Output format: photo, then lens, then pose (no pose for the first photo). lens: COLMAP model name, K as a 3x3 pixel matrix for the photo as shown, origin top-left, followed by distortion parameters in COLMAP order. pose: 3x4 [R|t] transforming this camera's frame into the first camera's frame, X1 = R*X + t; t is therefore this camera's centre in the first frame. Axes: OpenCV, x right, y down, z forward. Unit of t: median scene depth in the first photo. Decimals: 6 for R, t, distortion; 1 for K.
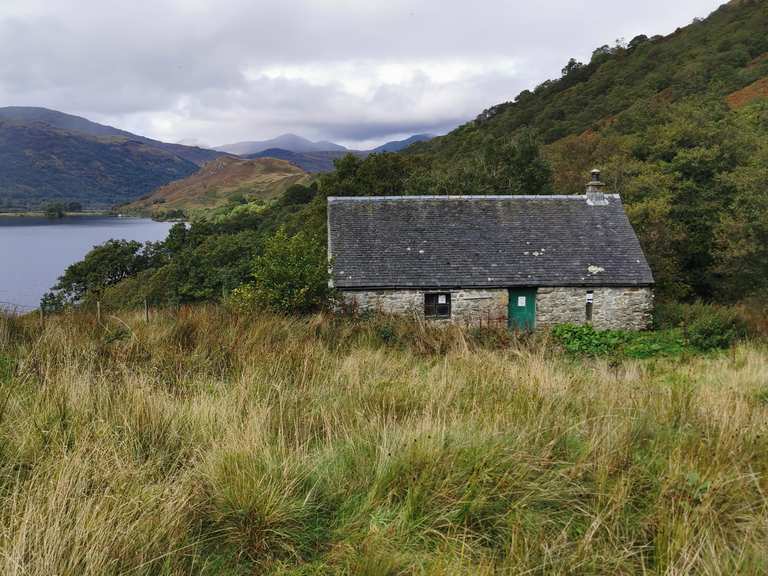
lens RADIAL K [[788.7, 0, 367.1], [0, 788.7, 261.8], [0, 0, 1]] dist [0.001756, 0.000000]
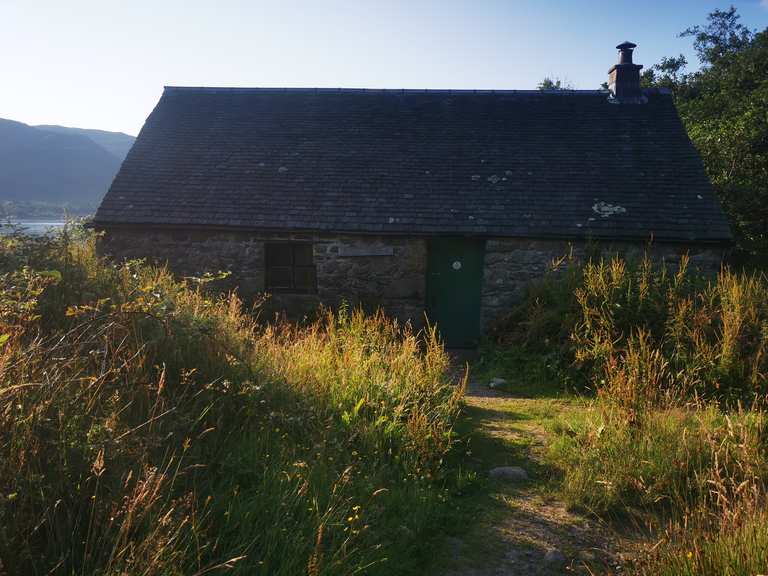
lens RADIAL K [[611.8, 0, 378.0], [0, 611.8, 283.9], [0, 0, 1]] dist [0.025365, -0.005692]
pose [[0.989998, 0.046826, -0.133087, 0.199546], [-0.040662, 0.997987, 0.048665, 0.044118], [0.135098, -0.042767, 0.989909, 0.593260]]
